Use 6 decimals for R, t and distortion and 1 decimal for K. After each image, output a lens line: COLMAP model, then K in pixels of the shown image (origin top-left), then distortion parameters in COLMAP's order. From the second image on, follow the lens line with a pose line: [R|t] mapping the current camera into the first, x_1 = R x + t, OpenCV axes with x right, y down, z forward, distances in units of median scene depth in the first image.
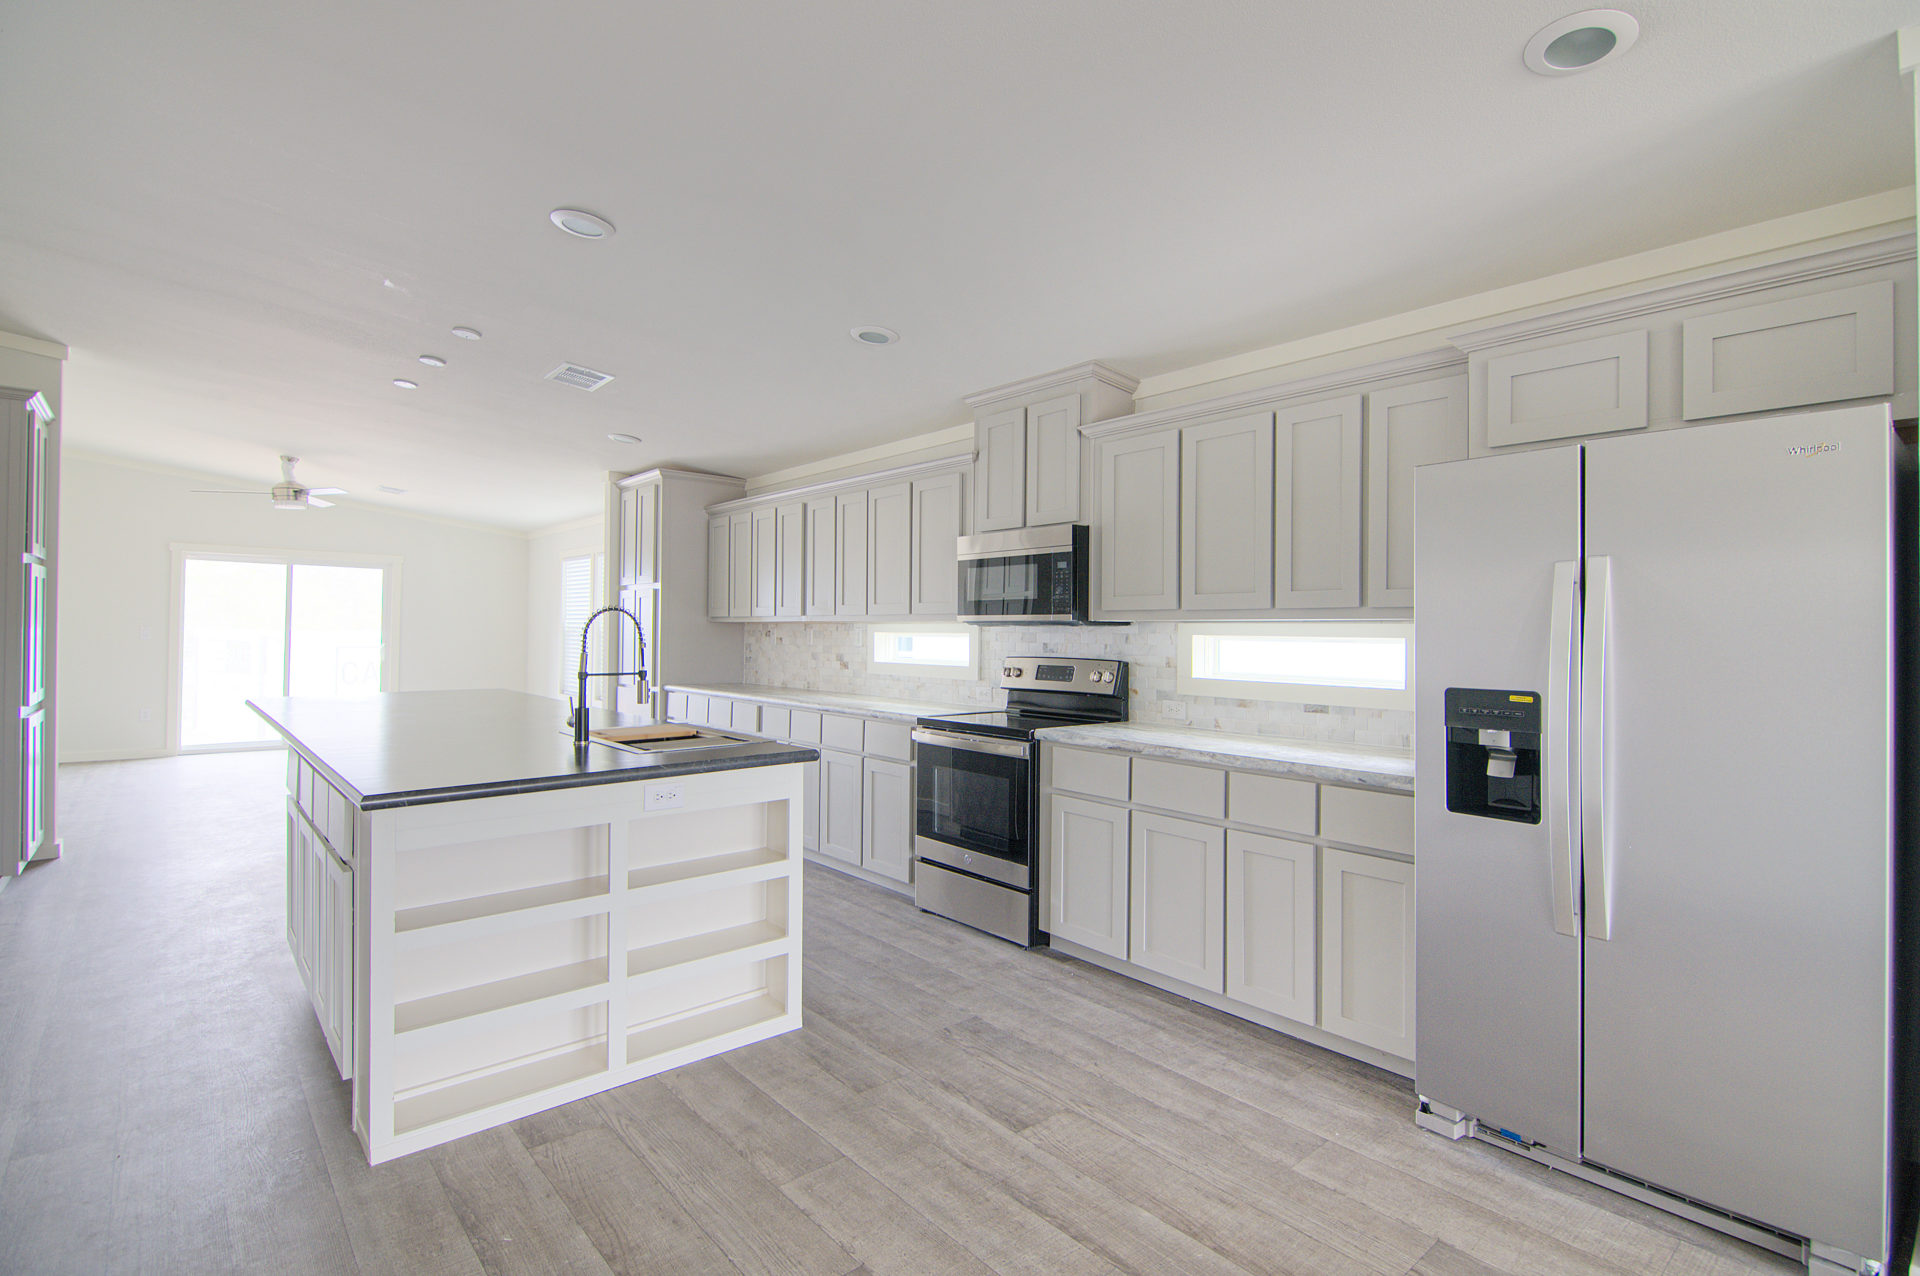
lens RADIAL K [[921.2, 0, 964.0], [0, 921.2, 624.1], [0, 0, 1]] dist [0.012000, -0.011700]
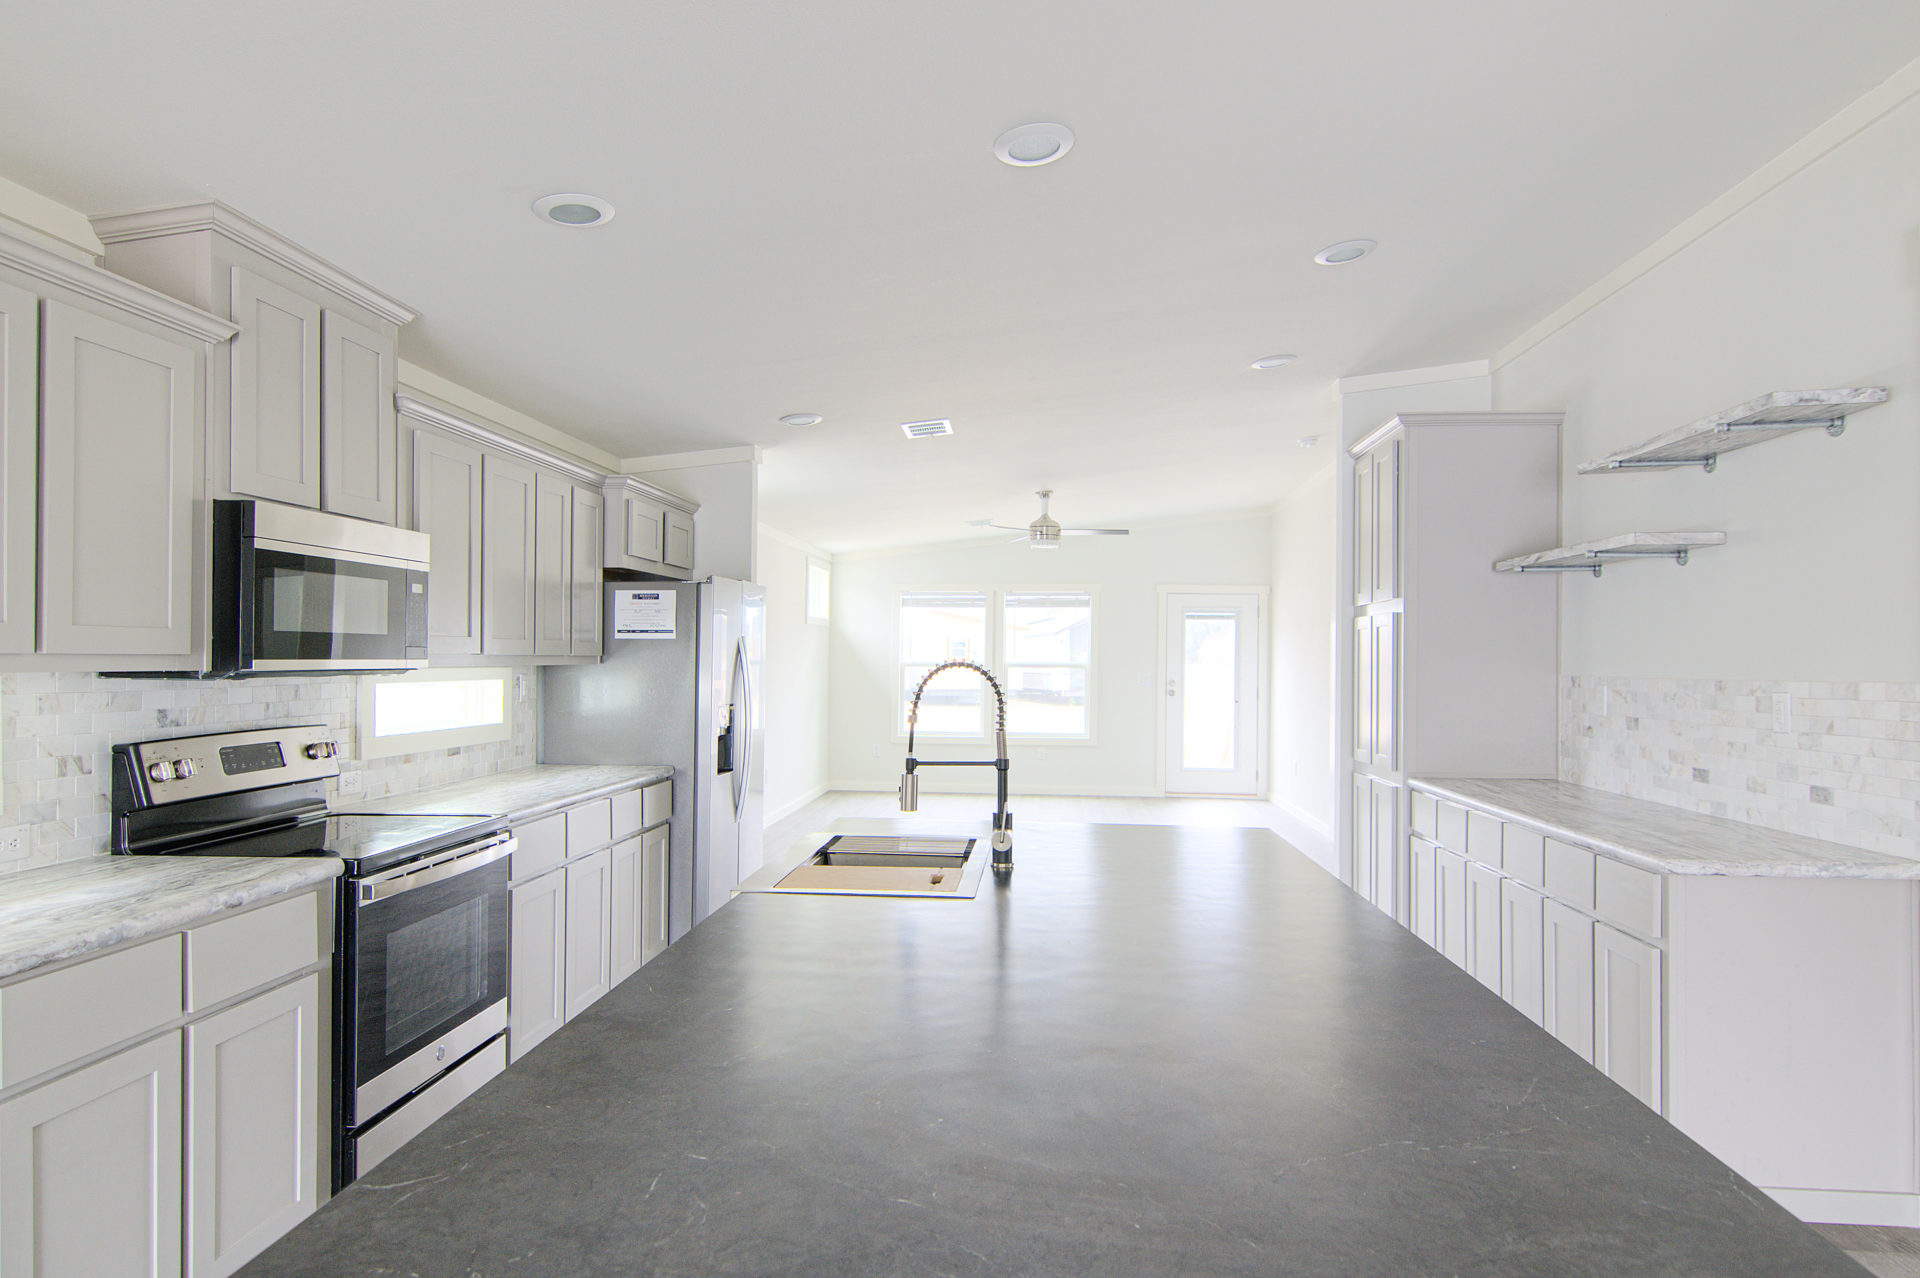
lens RADIAL K [[1124.8, 0, 953.7], [0, 1124.8, 652.7], [0, 0, 1]] dist [-0.003012, -0.001844]
pose [[-0.693313, -0.007116, 0.720601, -0.792777], [-0.013939, 0.999897, -0.003536, -0.018352], [-0.720501, -0.012496, -0.693341, 1.296997]]
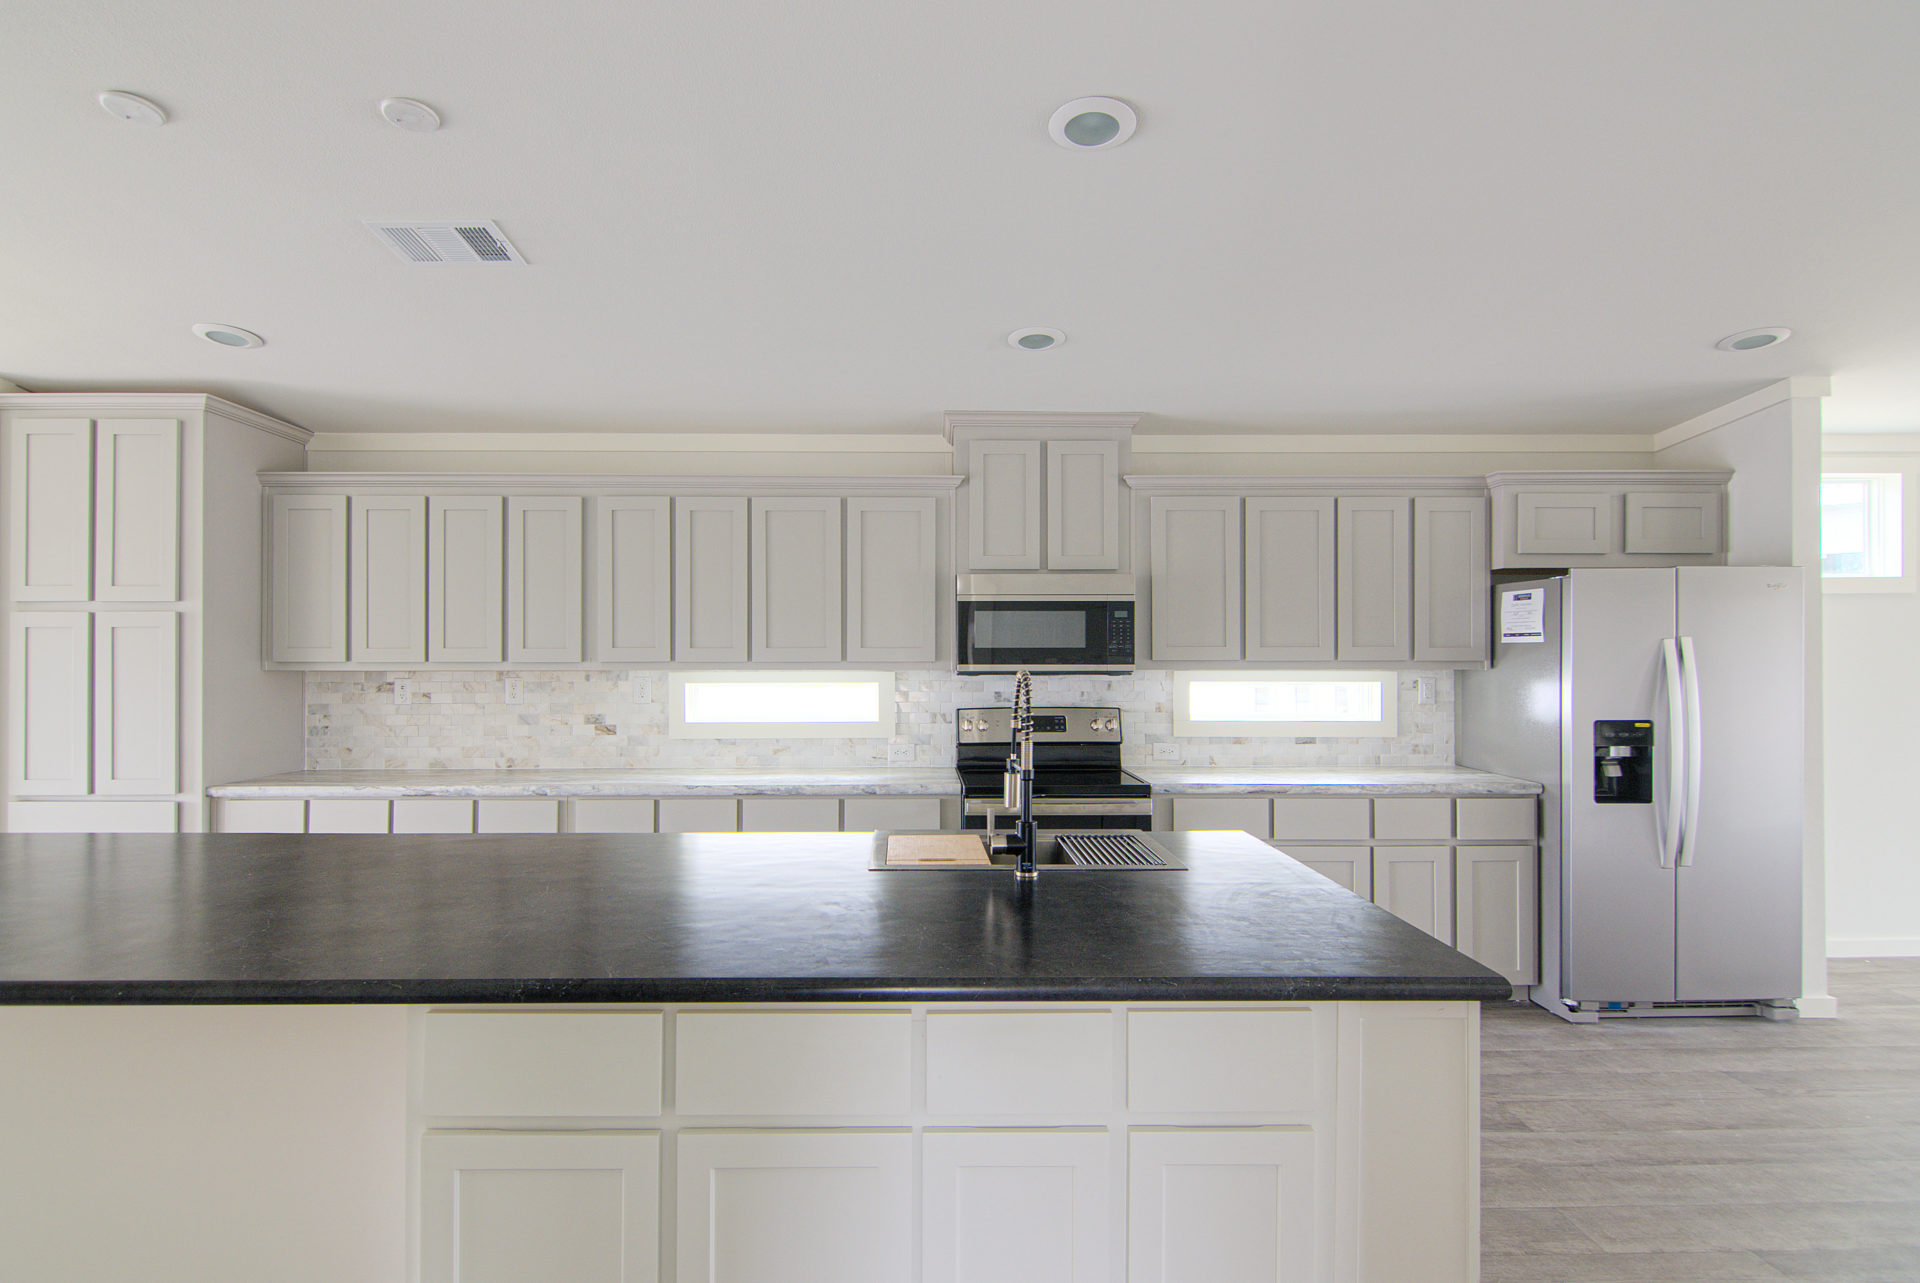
lens RADIAL K [[985.3, 0, 924.5], [0, 985.3, 647.9], [0, 0, 1]] dist [0.016766, -0.012968]
pose [[0.642103, -0.005664, 0.766597, -0.836237], [0.000663, 0.999976, 0.006833, -0.035594], [-0.766618, -0.003879, 0.642092, 0.484900]]
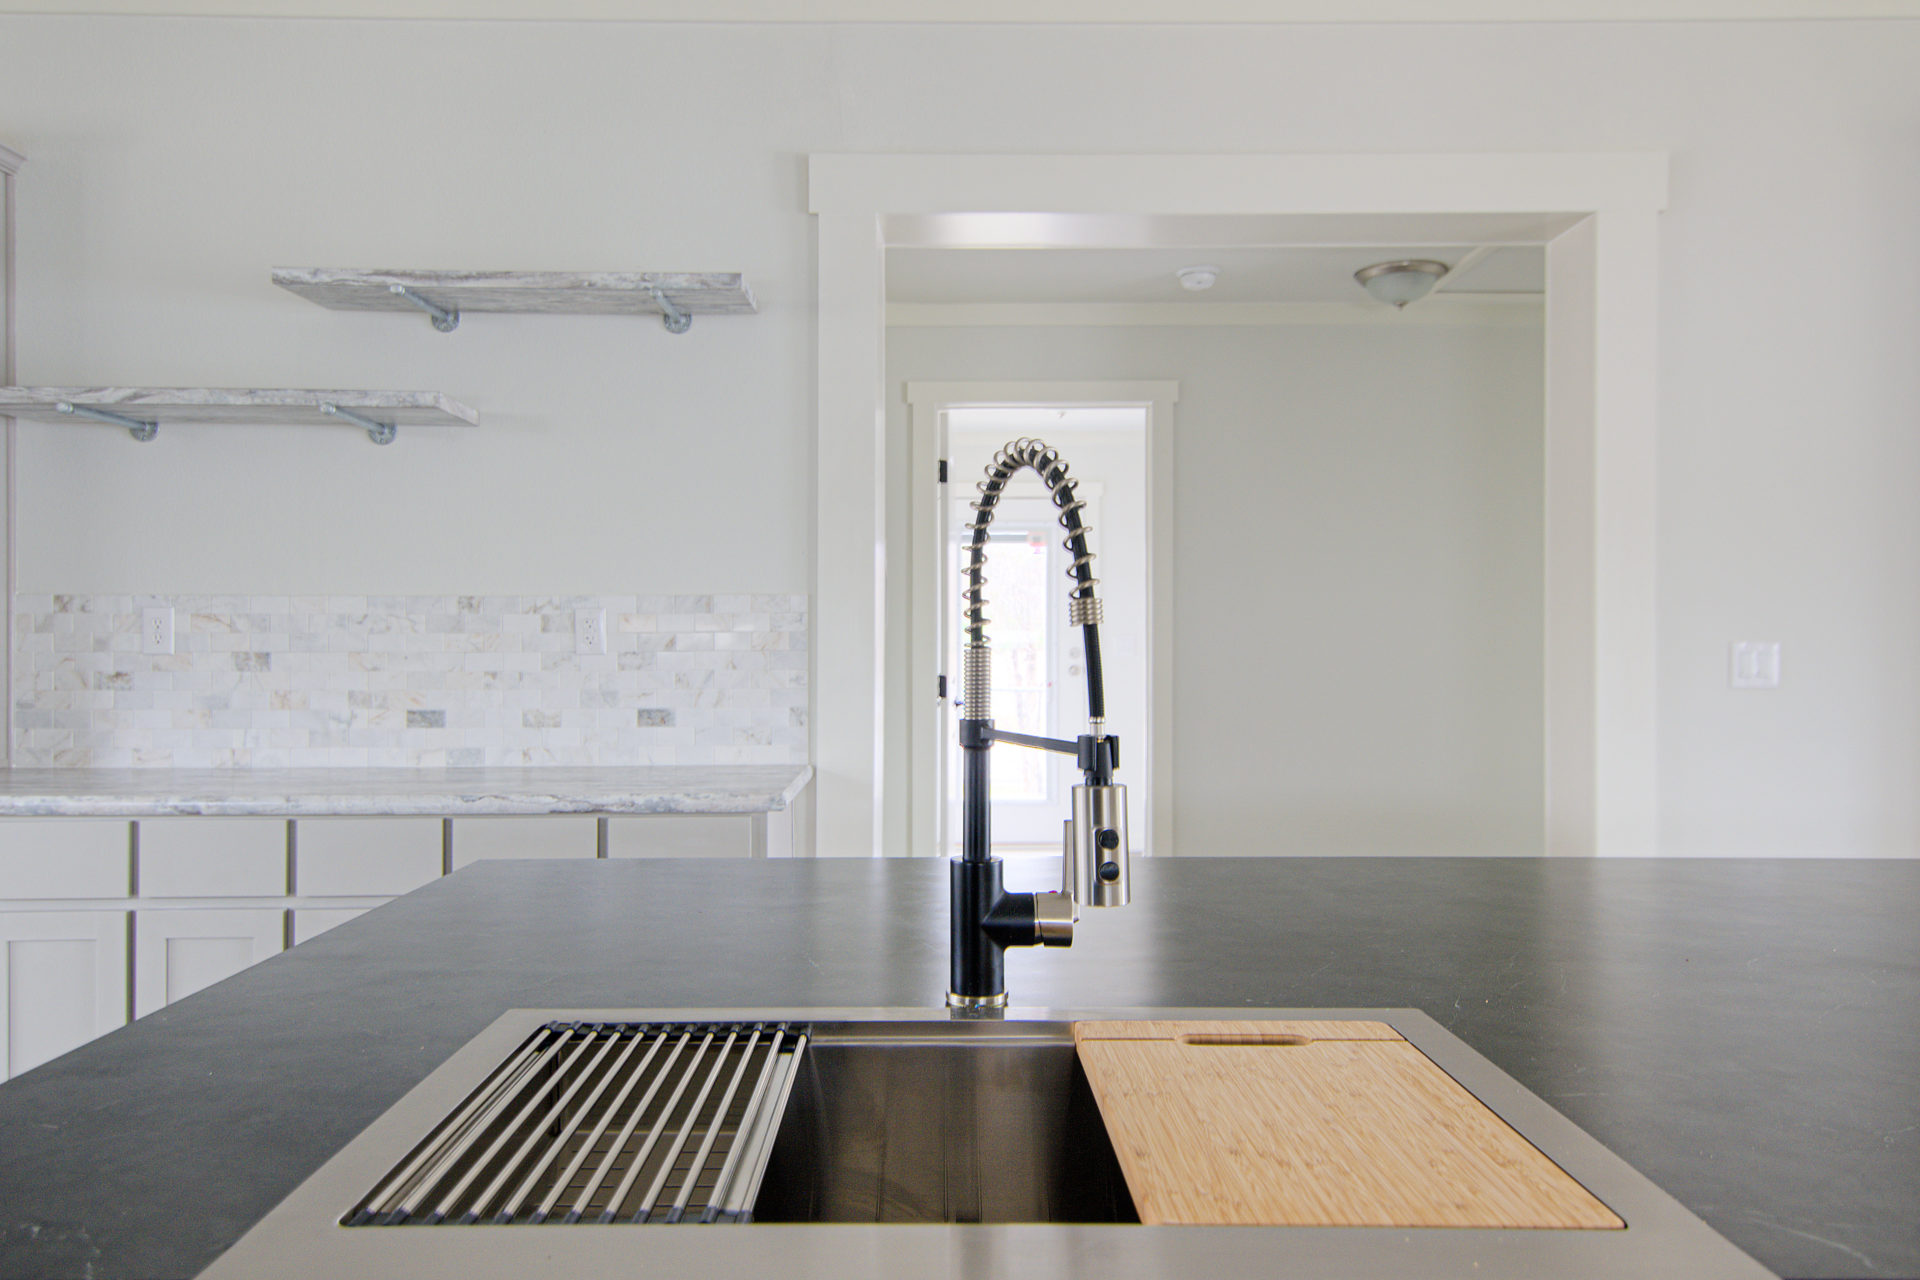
lens RADIAL K [[1335.3, 0, 939.5], [0, 1335.3, 638.4], [0, 0, 1]] dist [0.041098, -0.001358]
pose [[-0.654859, -0.009496, -0.755691, -0.099737], [-0.005231, 0.999954, -0.008033, 0.025837], [0.755733, -0.001307, -0.654879, 1.014297]]
